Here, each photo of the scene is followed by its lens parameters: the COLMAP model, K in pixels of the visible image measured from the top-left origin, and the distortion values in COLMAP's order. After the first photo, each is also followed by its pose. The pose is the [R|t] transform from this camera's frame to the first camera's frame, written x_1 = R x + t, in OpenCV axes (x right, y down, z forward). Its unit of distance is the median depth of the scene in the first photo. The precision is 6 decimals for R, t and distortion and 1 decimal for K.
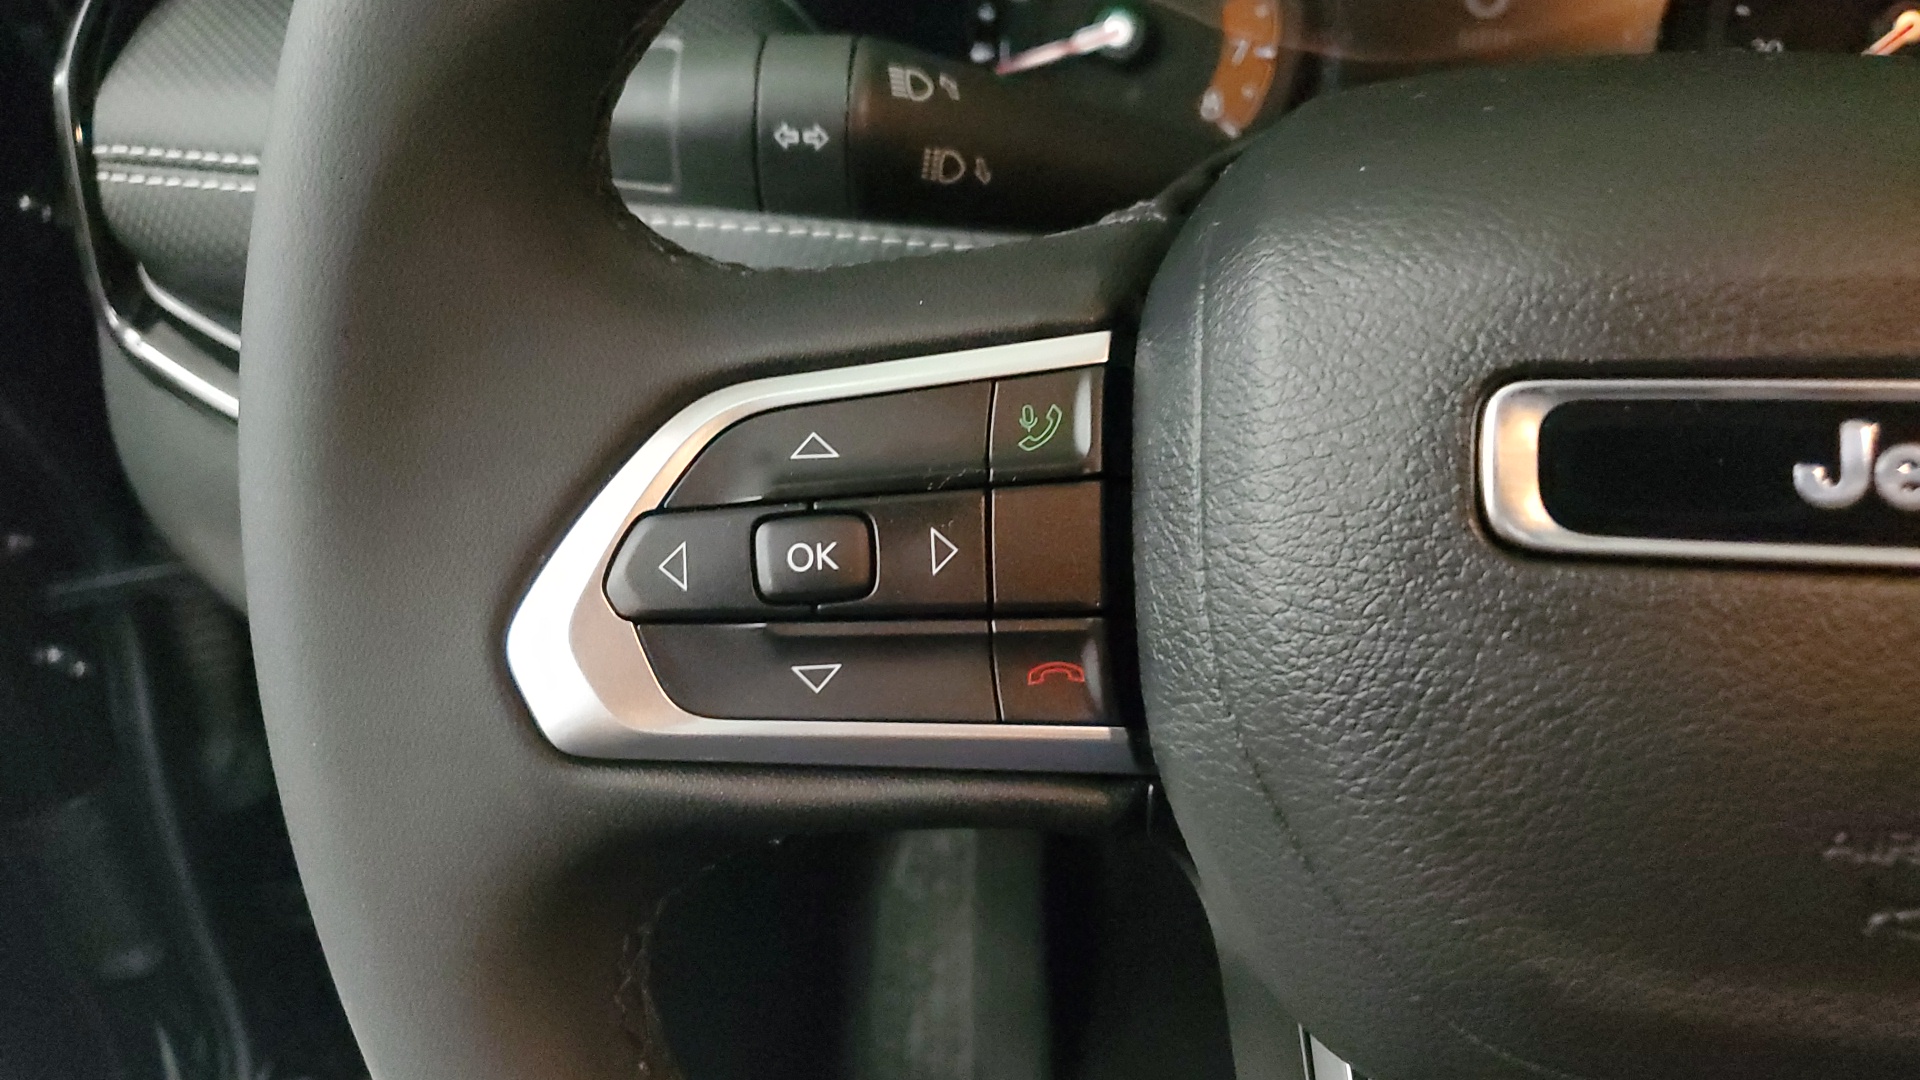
lens RADIAL K [[1565.6, 0, 1005.5], [0, 1565.6, 539.3], [0, 0, 1]] dist [0.057802, 0.001377]
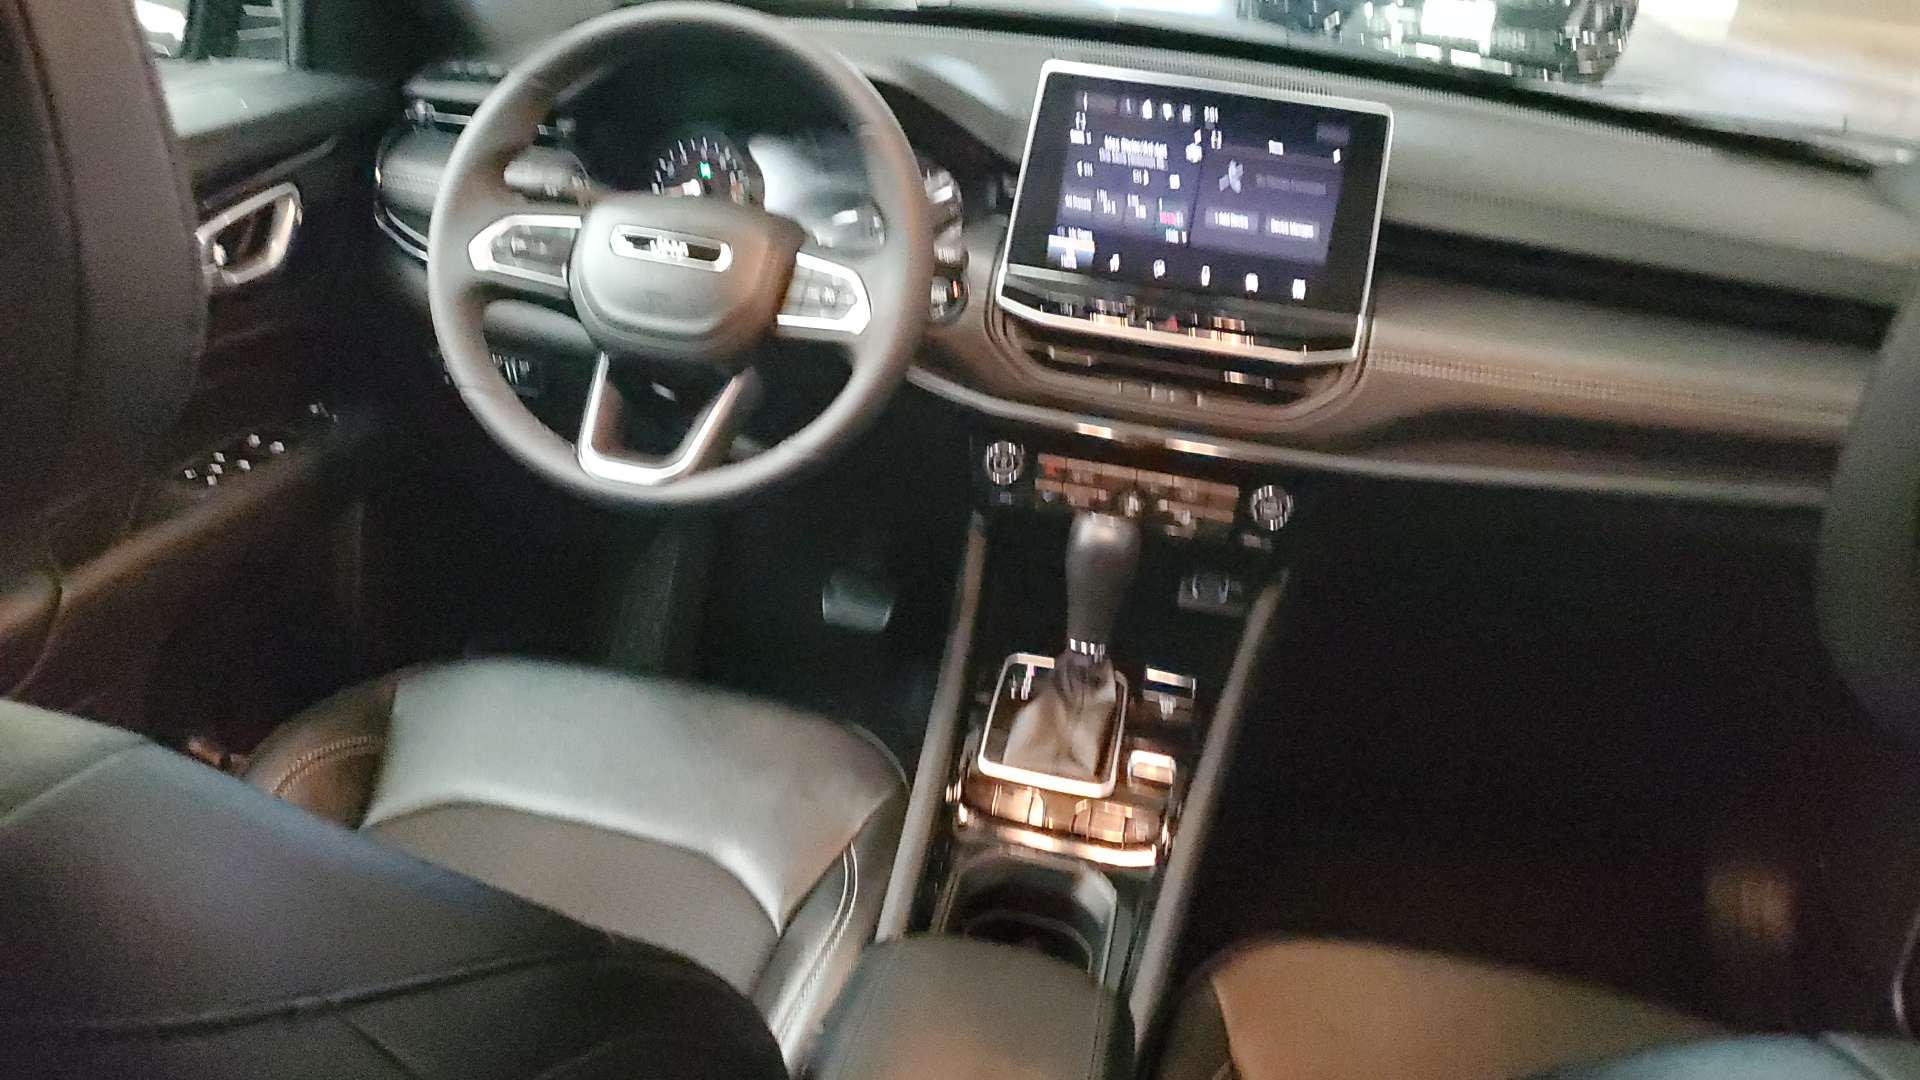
lens RADIAL K [[1361.7, 0, 968.1], [0, 1361.7, 564.1], [0, 0, 1]] dist [0.006598, -0.000932]
pose [[0.989412, 0.143435, 0.022124, 1.724028], [-0.141678, 0.987637, -0.067092, 1.393284], [-0.031474, 0.063247, 0.997502, -4.457273]]
